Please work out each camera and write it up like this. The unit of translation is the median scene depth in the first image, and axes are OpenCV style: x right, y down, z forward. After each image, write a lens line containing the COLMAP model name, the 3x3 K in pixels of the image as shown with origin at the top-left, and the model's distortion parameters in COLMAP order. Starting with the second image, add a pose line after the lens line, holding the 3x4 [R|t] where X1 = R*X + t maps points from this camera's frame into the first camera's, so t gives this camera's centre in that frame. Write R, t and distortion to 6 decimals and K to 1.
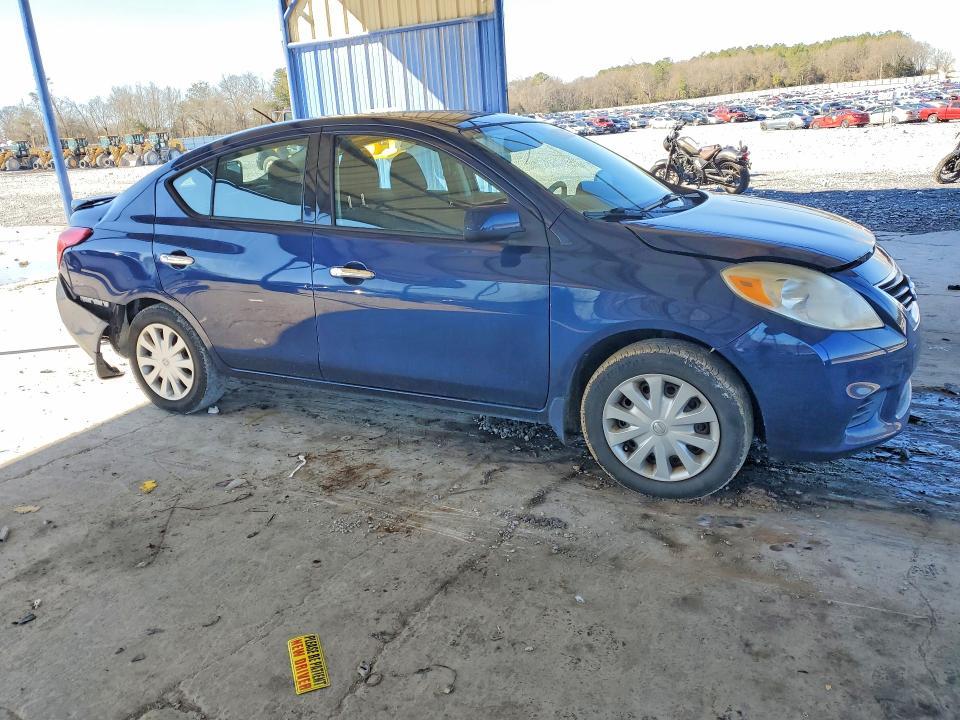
lens RADIAL K [[788.4, 0, 480.0], [0, 788.4, 360.0], [0, 0, 1]] dist [0.030910, -0.011491]
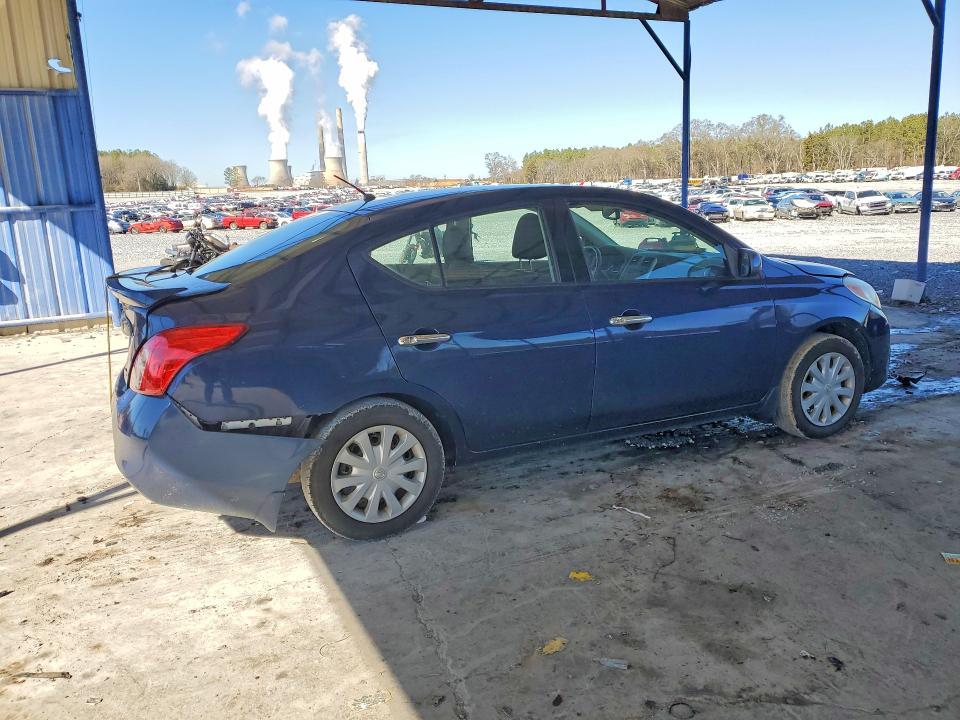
lens RADIAL K [[783.4, 0, 480.0], [0, 783.4, 360.0], [0, 0, 1]] dist [-0.002311, -0.001395]
pose [[0.580927, -0.131073, 0.803333, -1.038942], [0.236008, 0.971675, -0.012128, -0.082409], [-0.778989, 0.196639, 0.595406, 0.472578]]
